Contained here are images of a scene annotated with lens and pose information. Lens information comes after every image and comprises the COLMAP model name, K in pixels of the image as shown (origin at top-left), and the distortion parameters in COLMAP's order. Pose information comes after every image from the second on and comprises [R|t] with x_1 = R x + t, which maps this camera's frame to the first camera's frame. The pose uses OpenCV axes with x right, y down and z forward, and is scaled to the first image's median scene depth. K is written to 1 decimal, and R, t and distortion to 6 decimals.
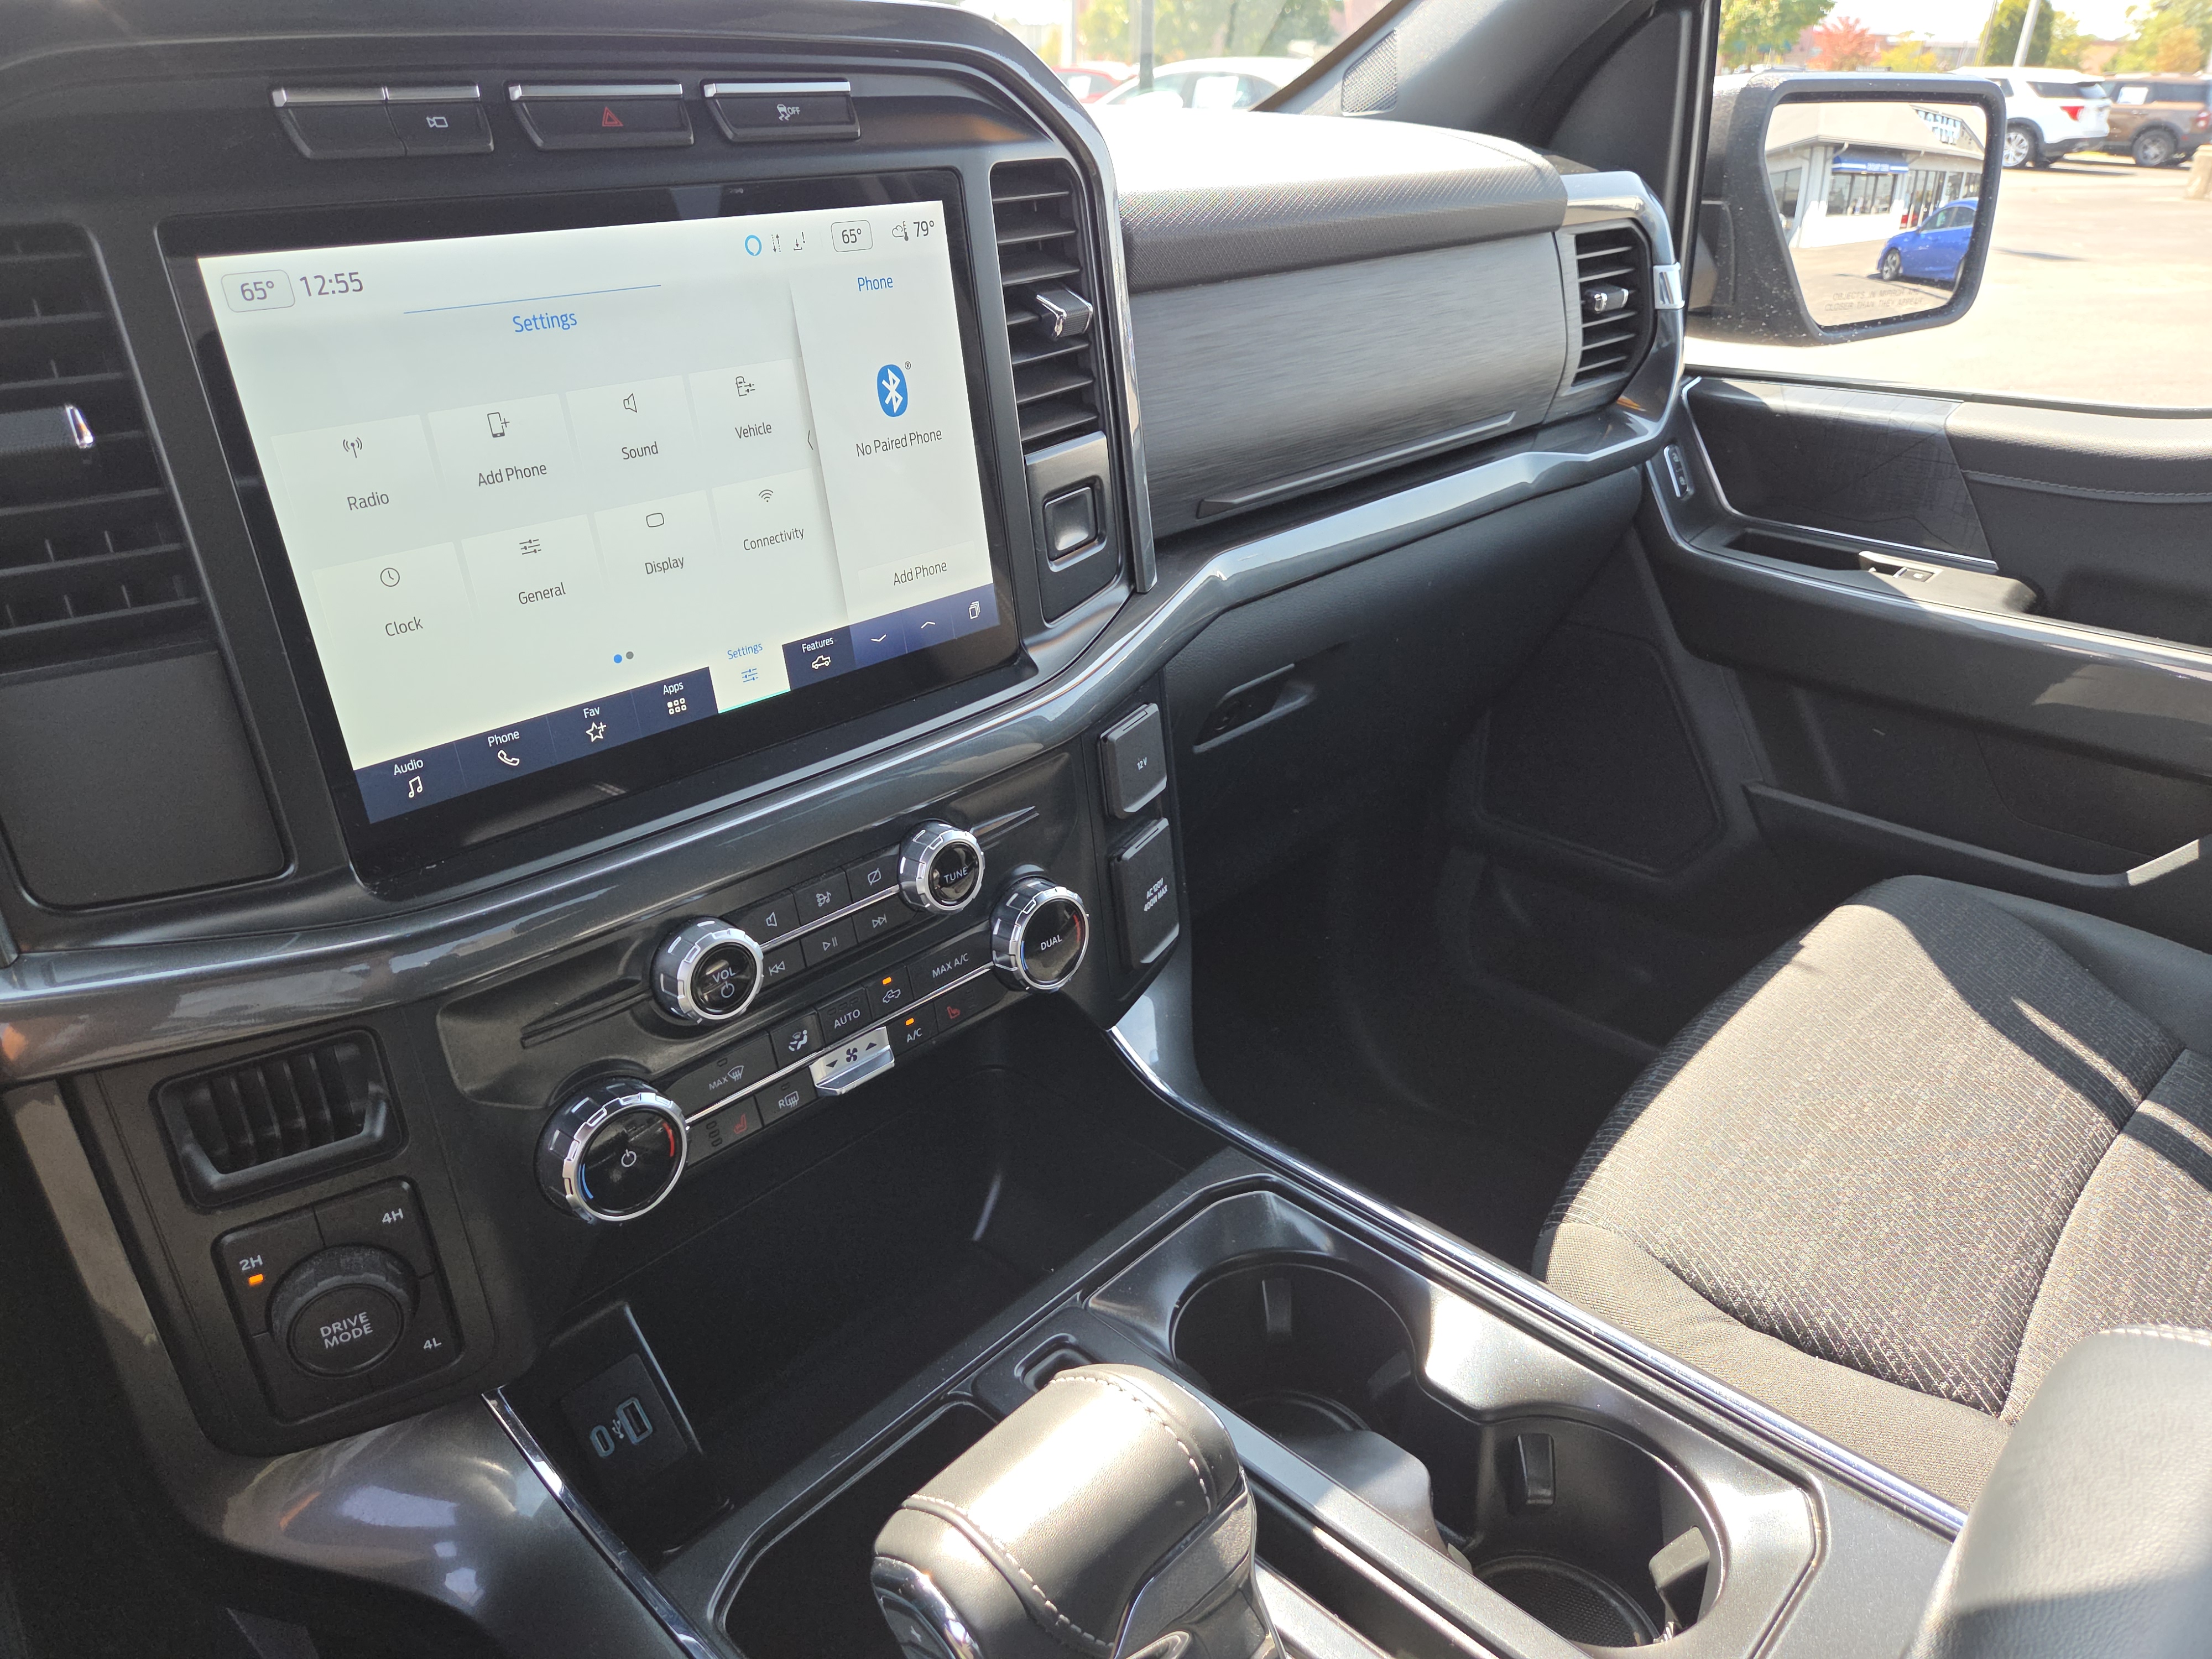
lens RADIAL K [[1490.0, 0, 1088.5], [0, 1490.0, 830.8], [0, 0, 1]] dist [0.046574, -0.041165]
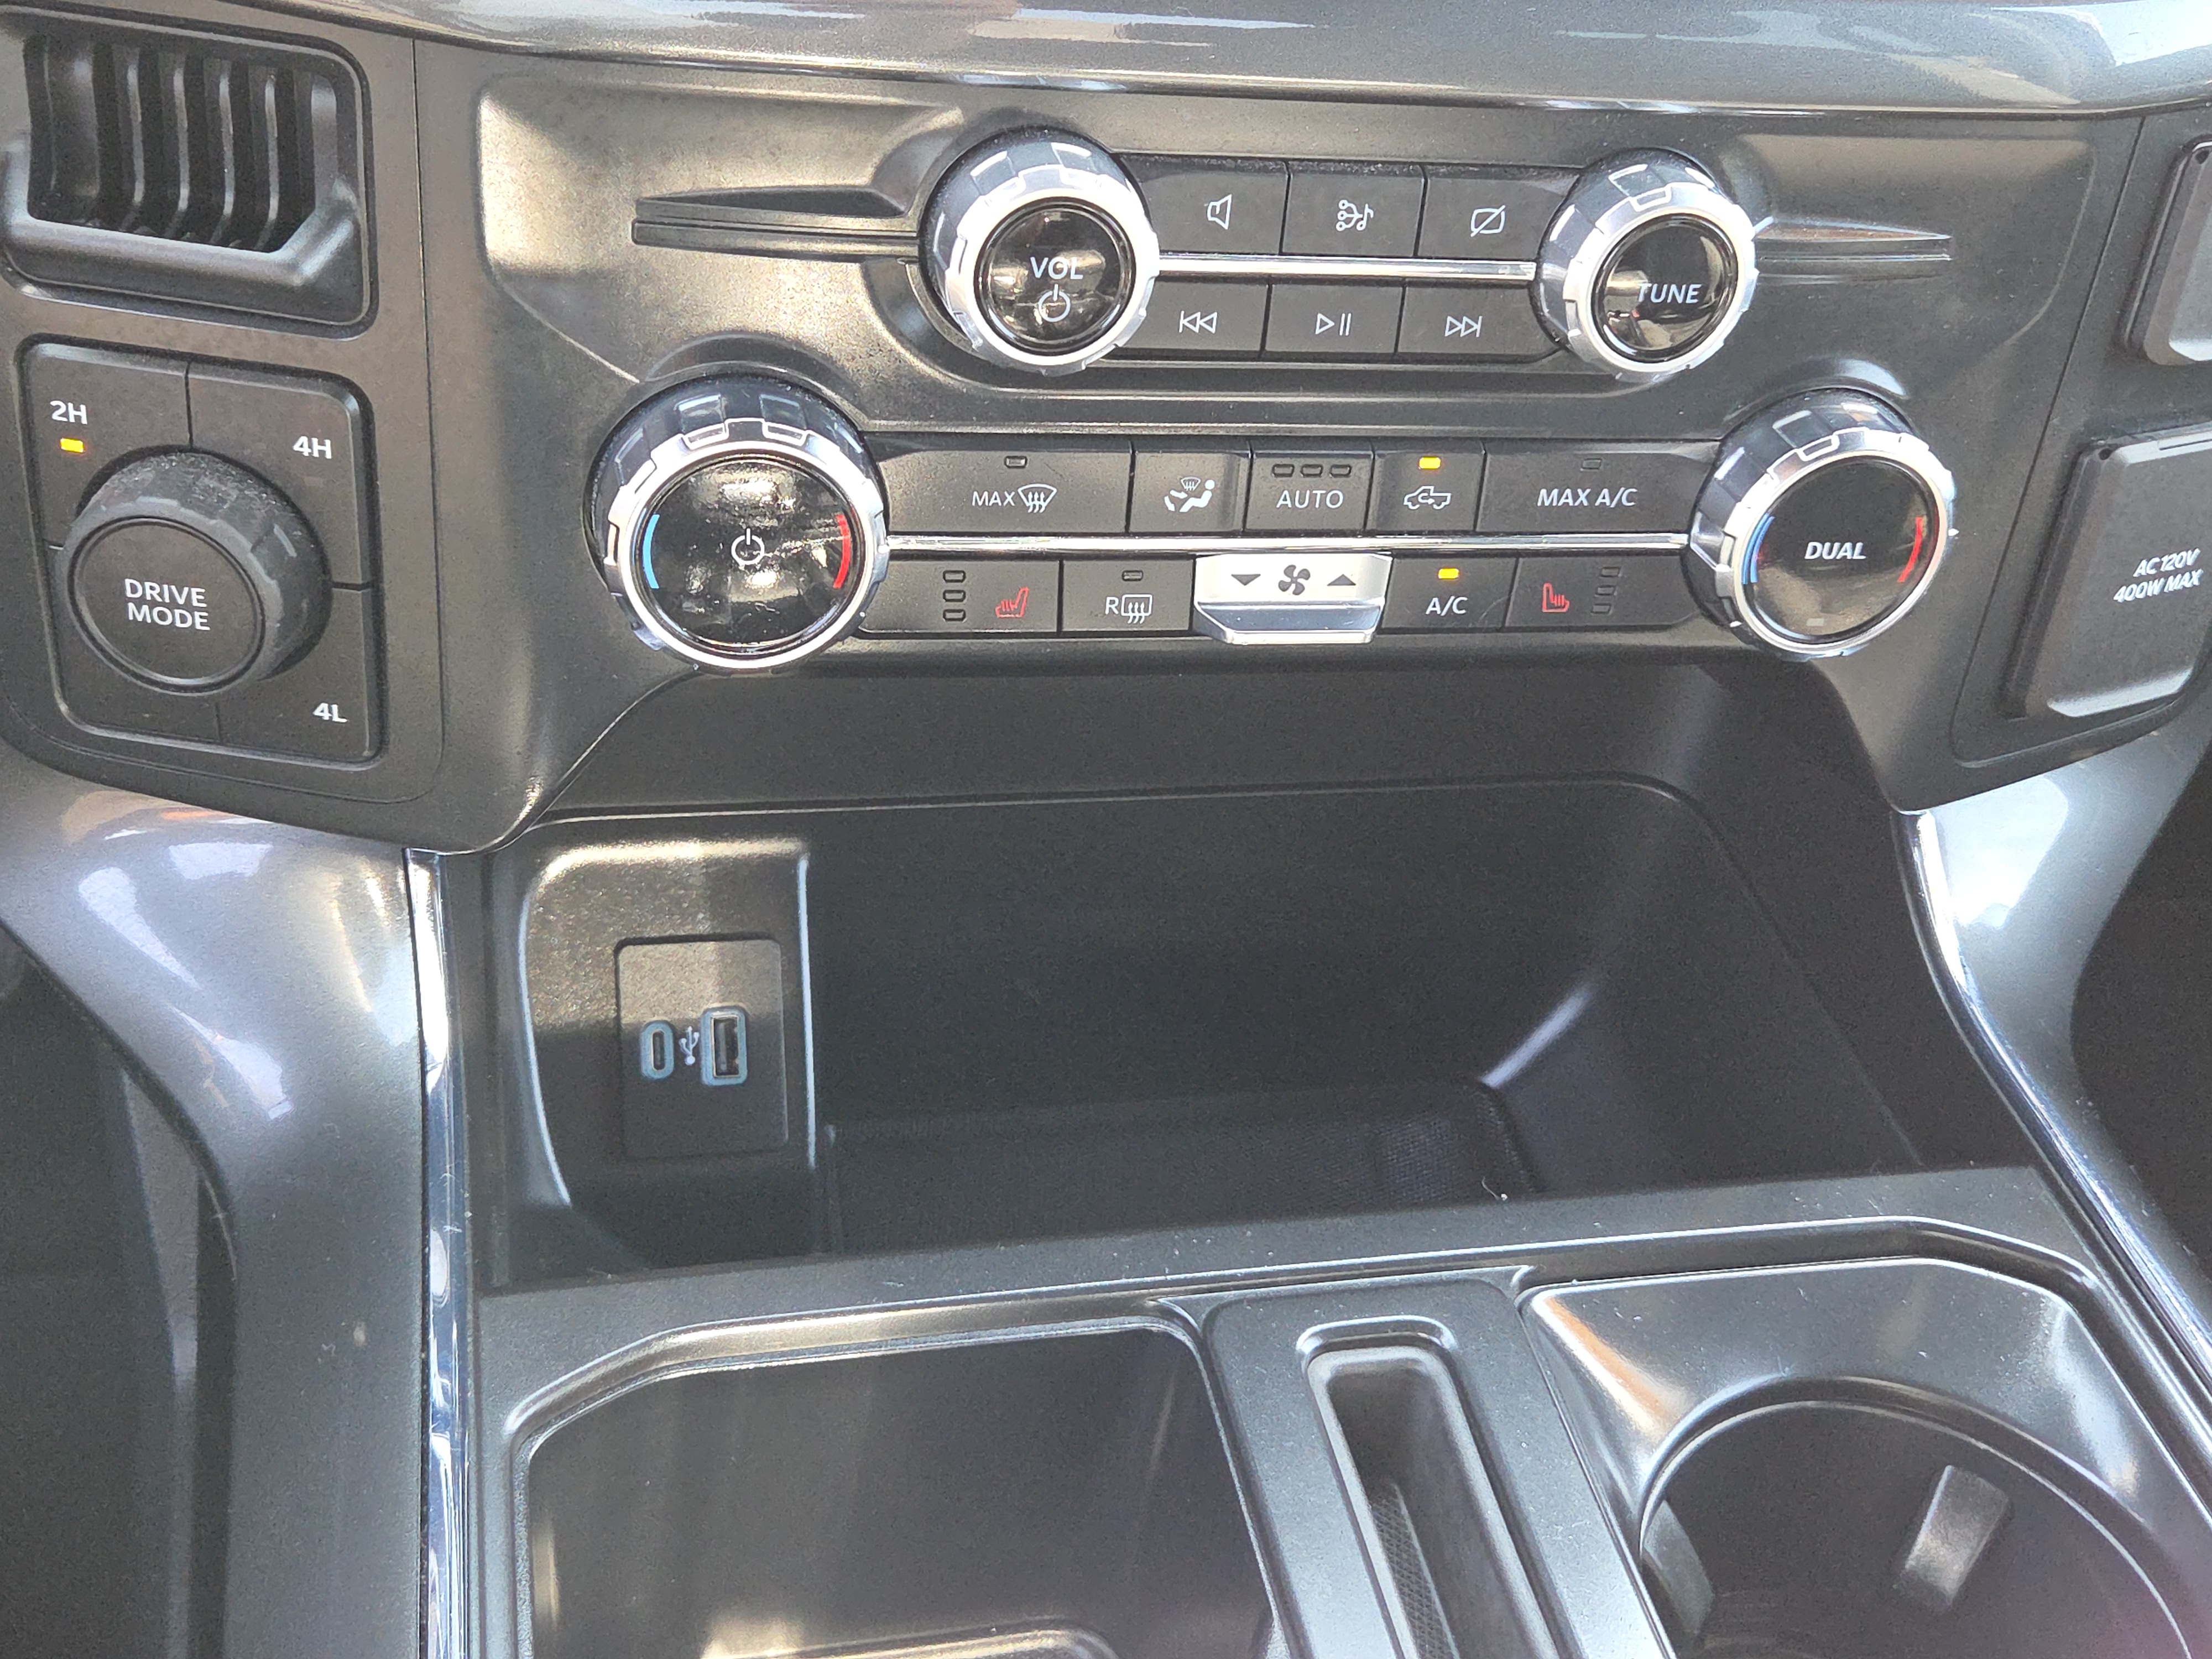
lens RADIAL K [[2516.5, 0, 1107.2], [0, 2516.5, 820.6], [0, 0, 1]] dist [0.023818, 0.016557]
pose [[0.822686, 0.442458, -0.356957, 0.104041], [-0.371186, 0.893647, 0.252221, 0.042006], [0.430591, -0.075001, 0.899426, 0.269653]]
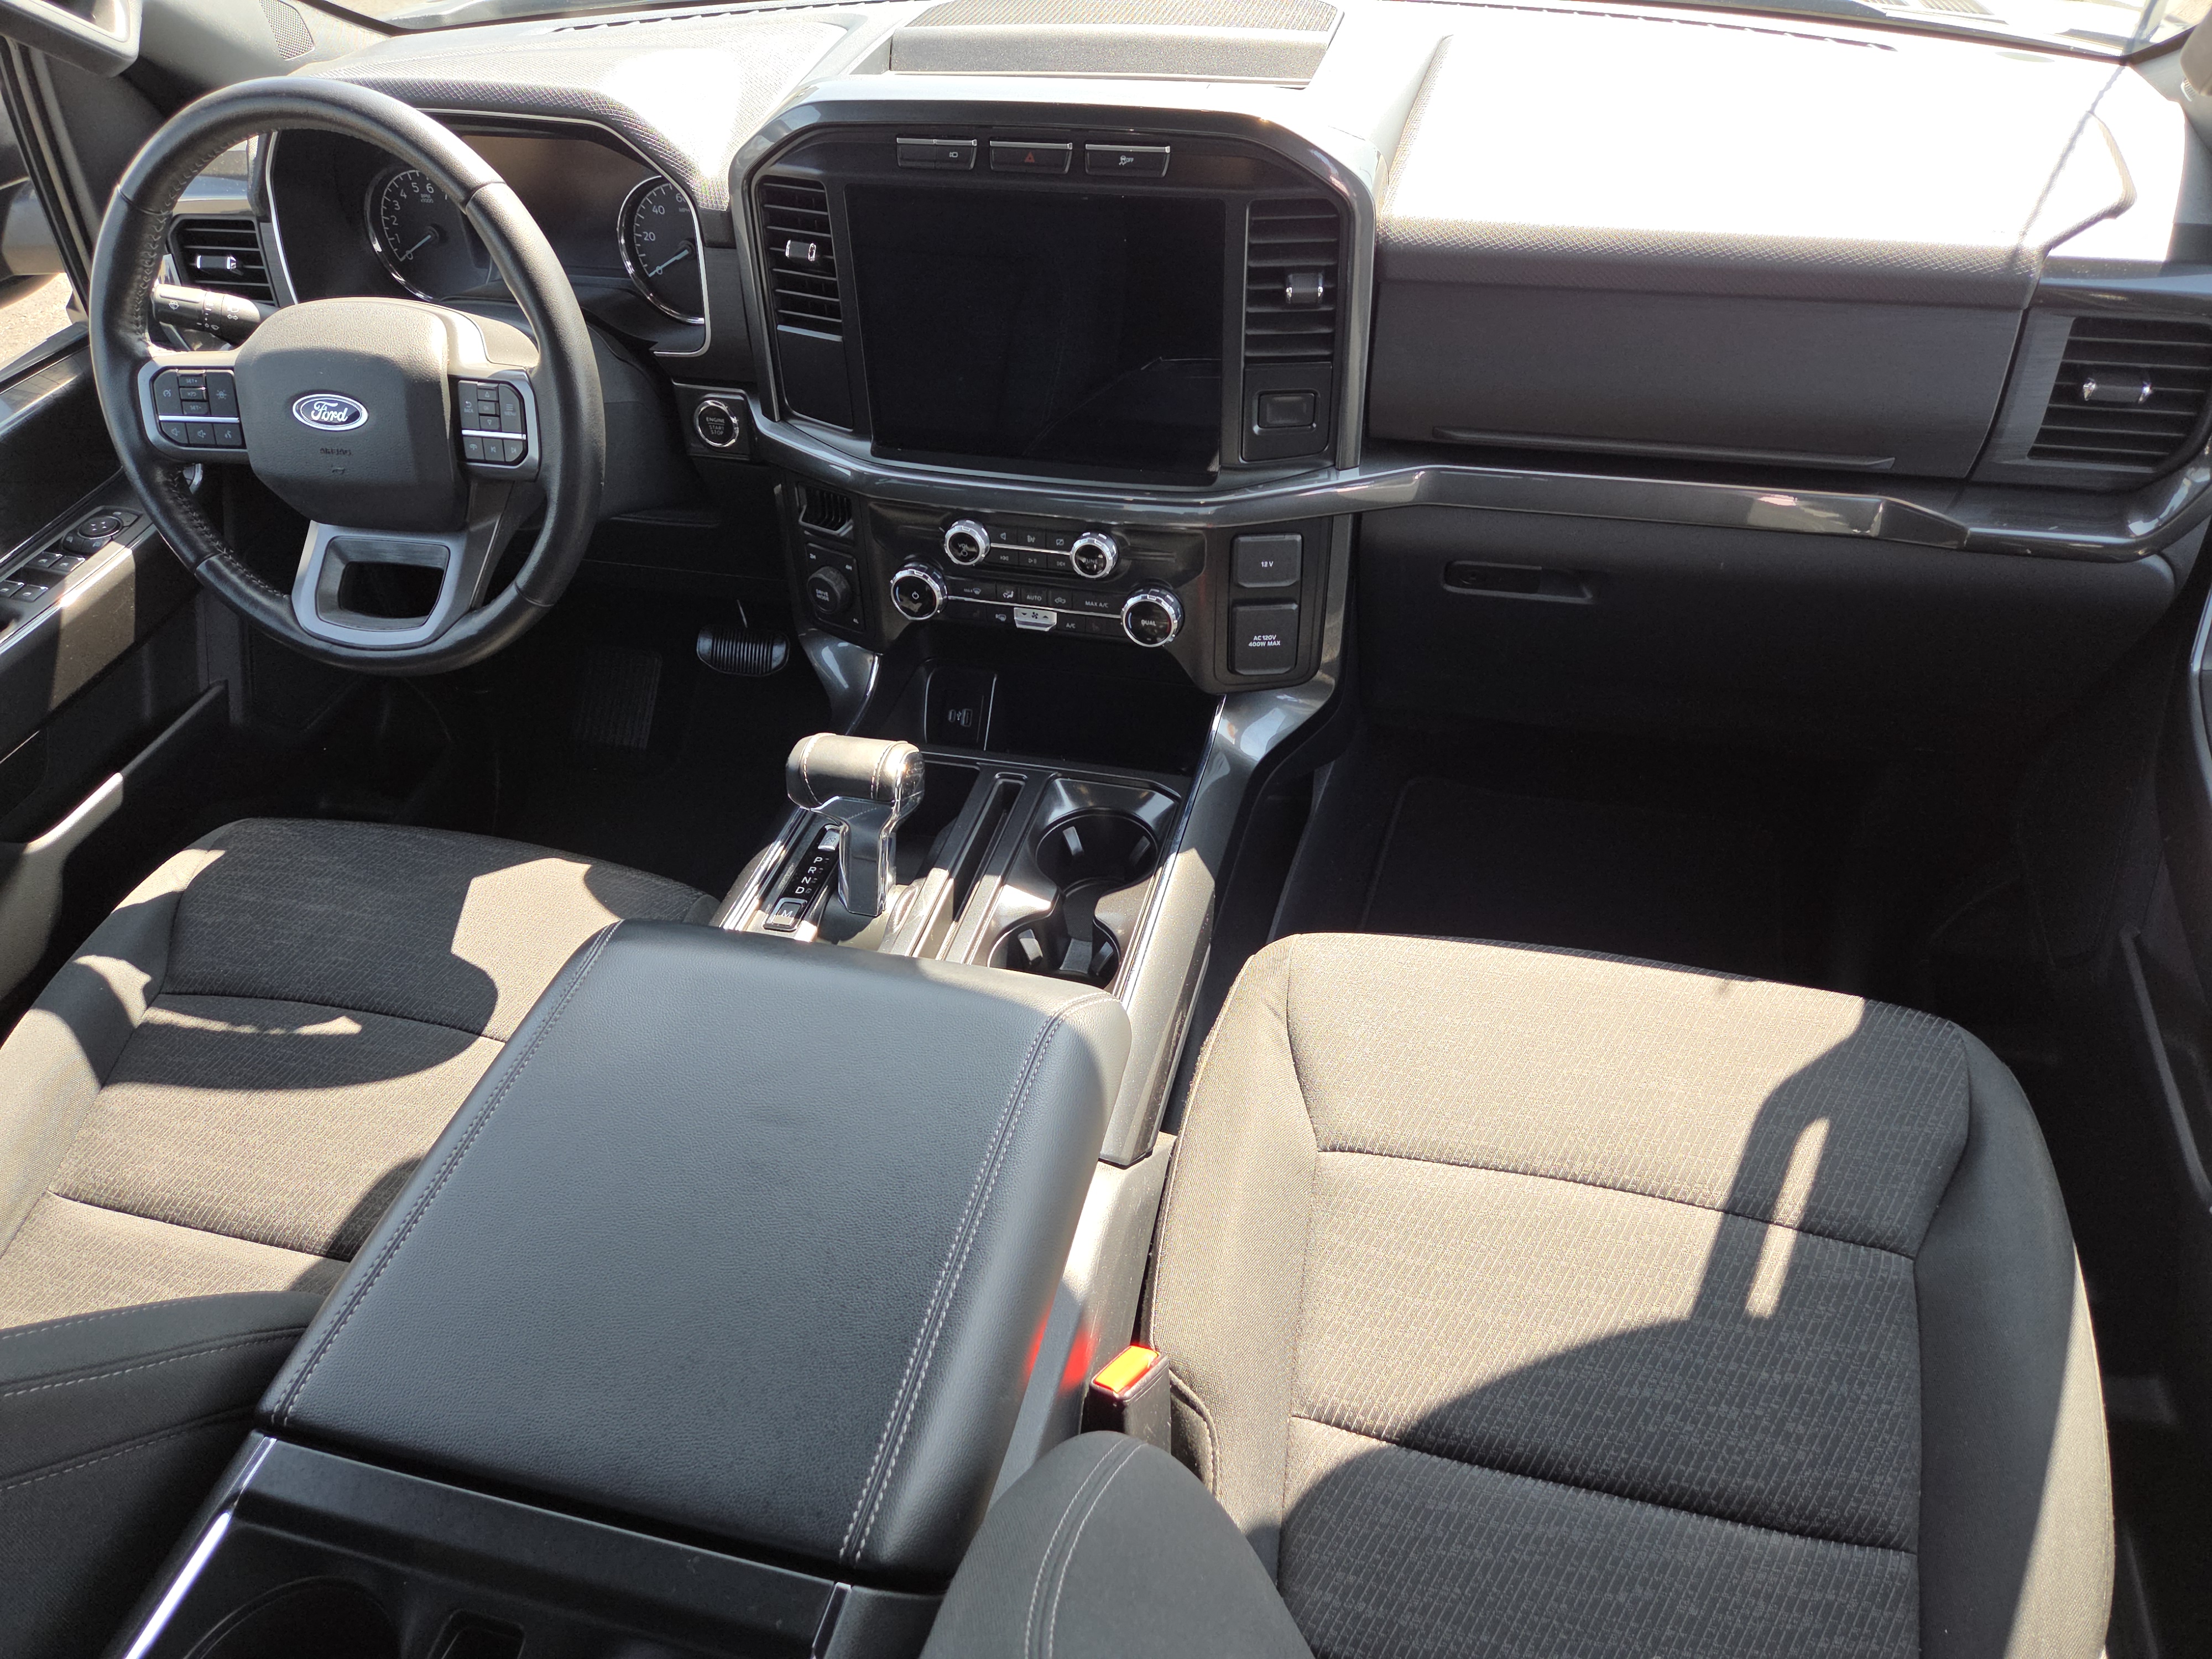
lens RADIAL K [[1490.0, 0, 1088.5], [0, 1490.0, 830.8], [0, 0, 1]] dist [0.046574, -0.041165]
pose [[0.485308, 0.576104, -0.657708, 1.425428], [-0.342536, 0.817376, 0.463212, -0.596317], [0.804453, 0.000488, 0.594016, -0.182255]]
